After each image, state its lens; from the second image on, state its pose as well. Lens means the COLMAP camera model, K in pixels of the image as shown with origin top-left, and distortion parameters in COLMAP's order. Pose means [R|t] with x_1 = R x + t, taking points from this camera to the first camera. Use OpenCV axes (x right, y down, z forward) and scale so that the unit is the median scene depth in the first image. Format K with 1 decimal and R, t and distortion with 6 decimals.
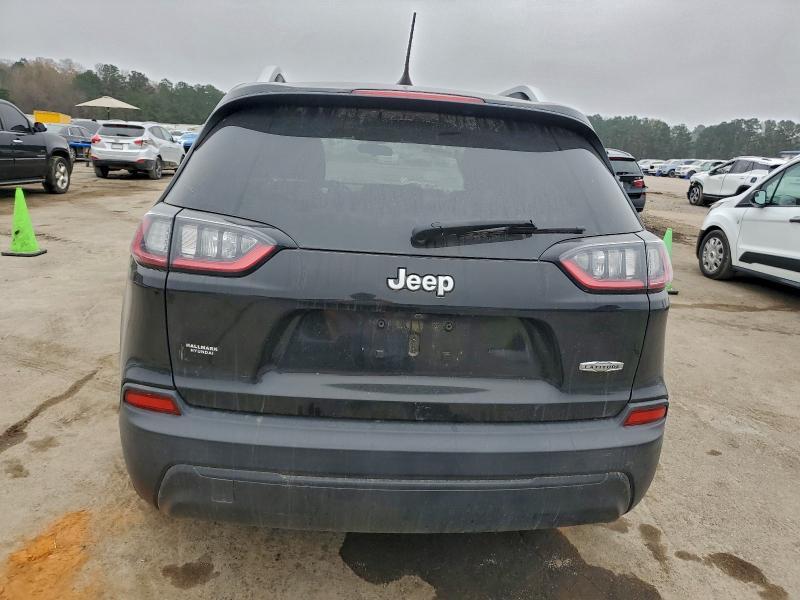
lens RADIAL K [[627.5, 0, 394.2], [0, 627.5, 301.3], [0, 0, 1]] dist [0.001527, 0.025031]
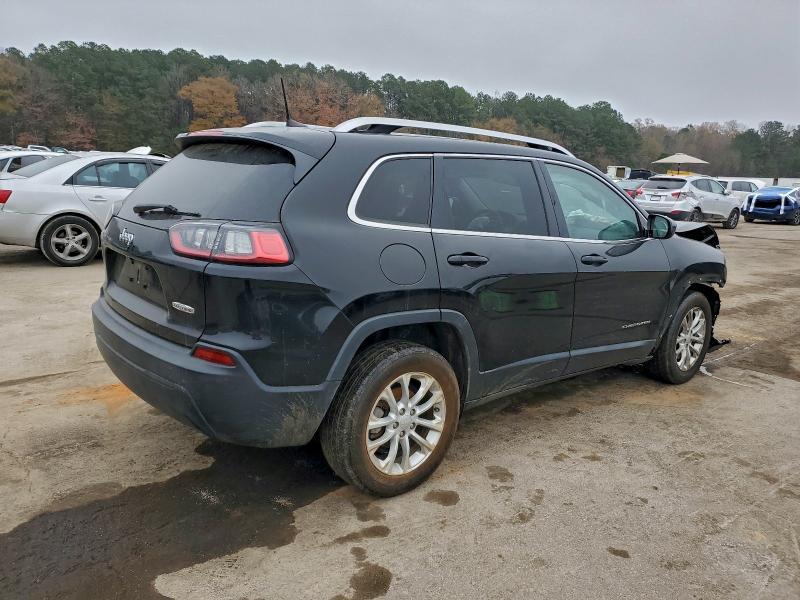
lens RADIAL K [[627.5, 0, 395.4], [0, 627.5, 298.9], [0, 0, 1]] dist [0.001527, 0.025031]
pose [[0.576130, 0.126679, -0.807482, 0.182064], [-0.201505, 0.979438, 0.009883, -0.002842], [0.792130, 0.157018, 0.589810, 0.055168]]
